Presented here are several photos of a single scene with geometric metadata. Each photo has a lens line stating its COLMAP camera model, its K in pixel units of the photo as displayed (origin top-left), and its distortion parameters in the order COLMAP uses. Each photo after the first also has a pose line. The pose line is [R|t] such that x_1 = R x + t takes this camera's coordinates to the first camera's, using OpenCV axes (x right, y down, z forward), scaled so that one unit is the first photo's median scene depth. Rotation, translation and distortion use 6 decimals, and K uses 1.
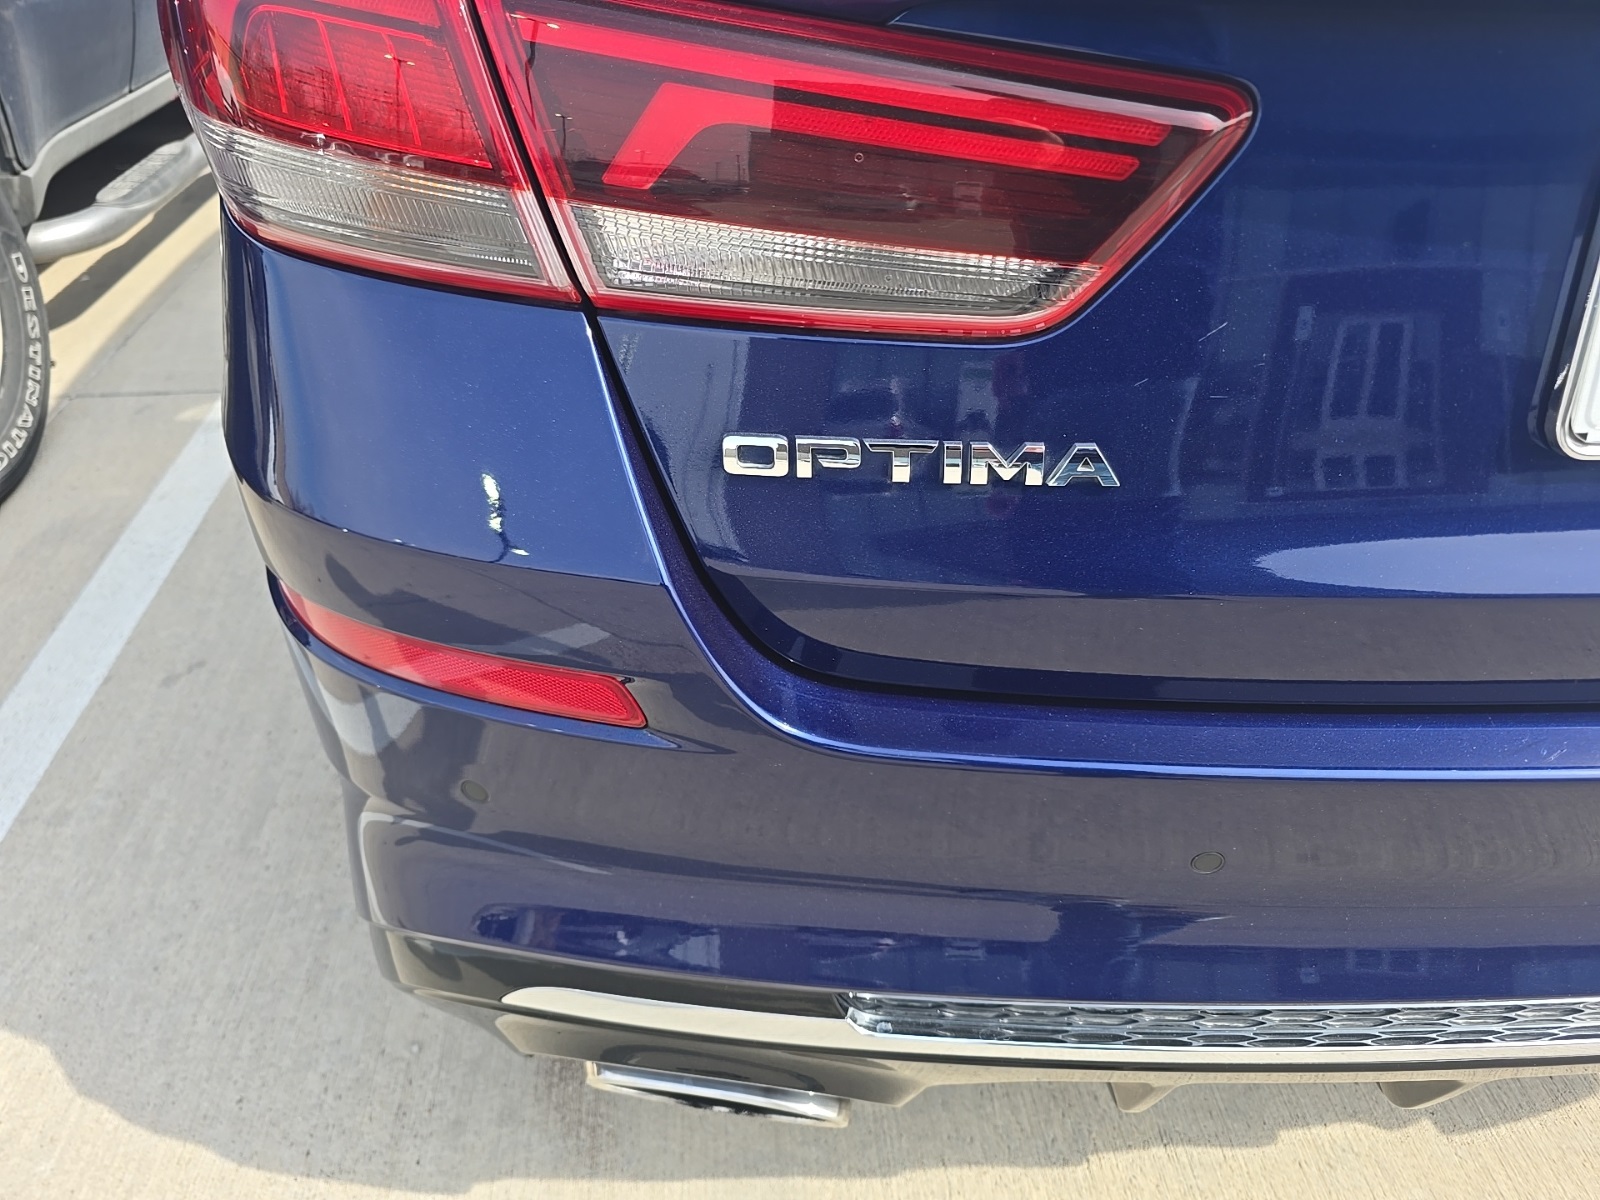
lens RADIAL K [[1106.0, 0, 800.0], [0, 1106.0, 600.0], [0, 0, 1]] dist [0.029549, -0.038852]
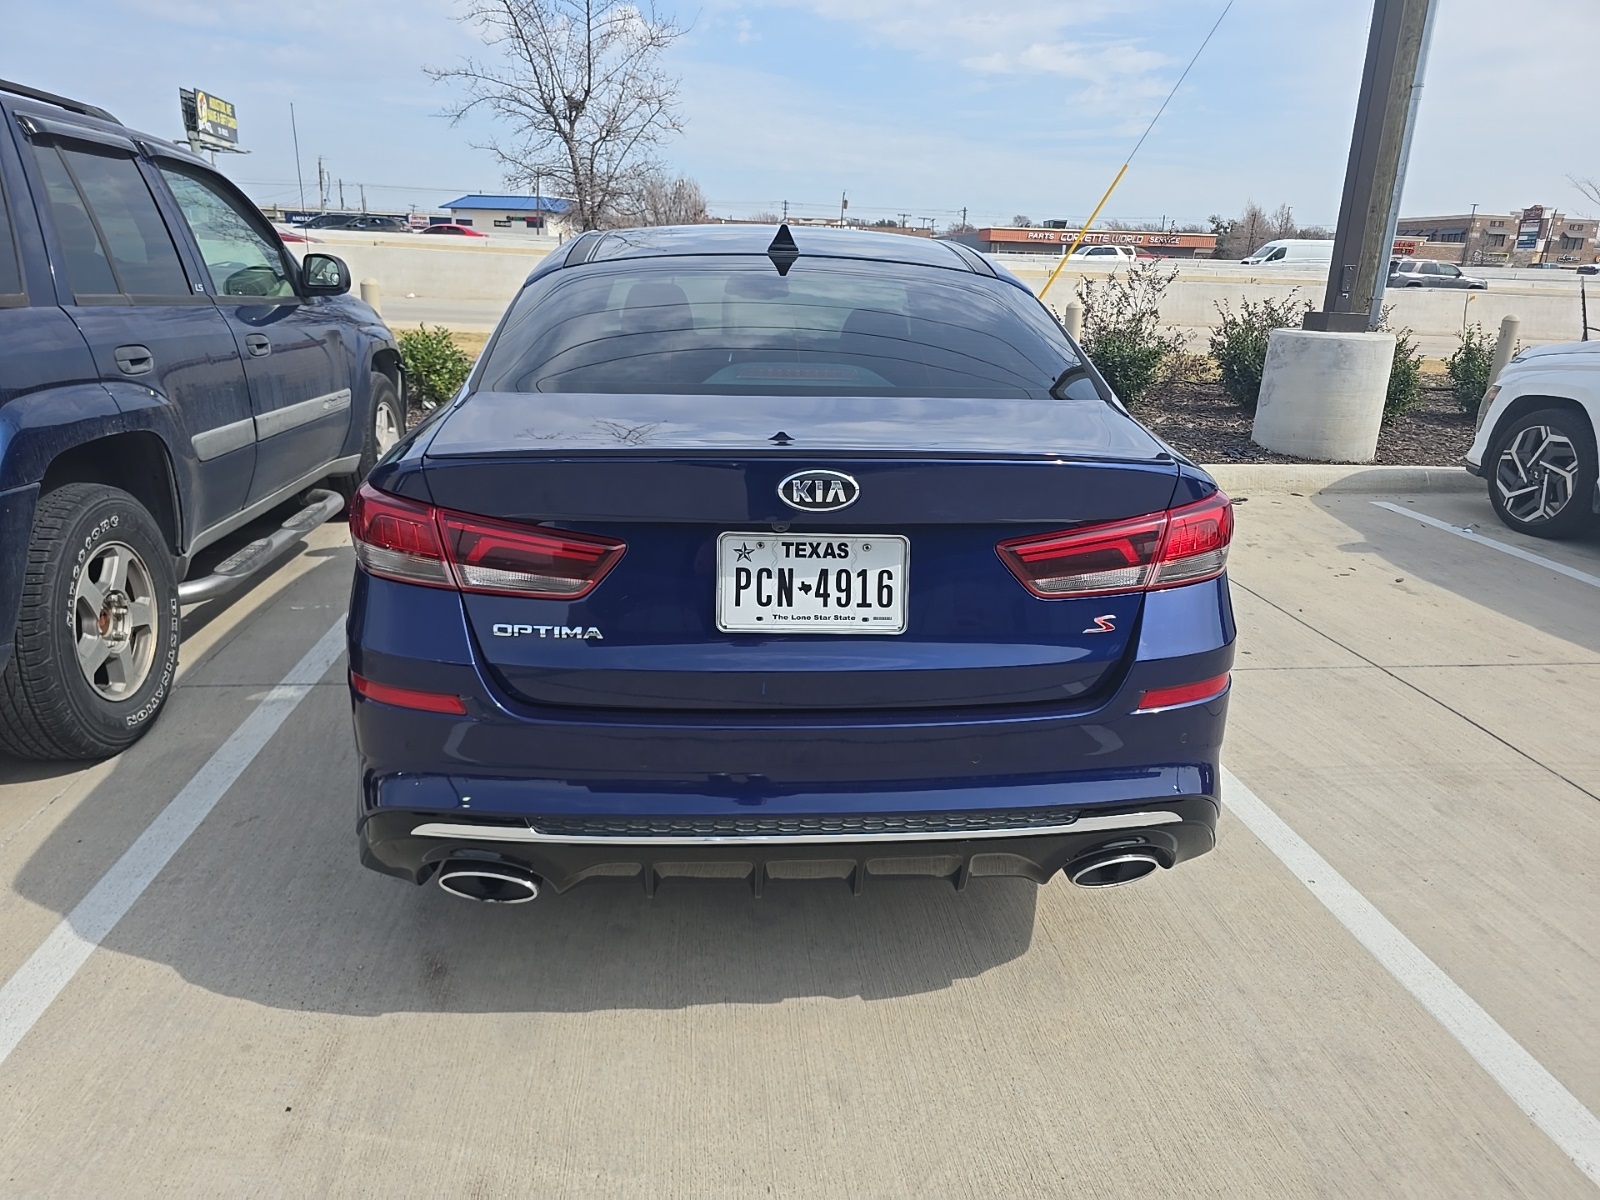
lens RADIAL K [[1087.5, 0, 793.8], [0, 1087.5, 592.3], [0, 0, 1]] dist [0.058663, -0.054803]
pose [[0.999690, 0.012959, 0.021238, 0.332969], [-0.005061, 0.941713, -0.336379, 0.378479], [-0.024359, 0.336168, 0.941487, -0.967364]]
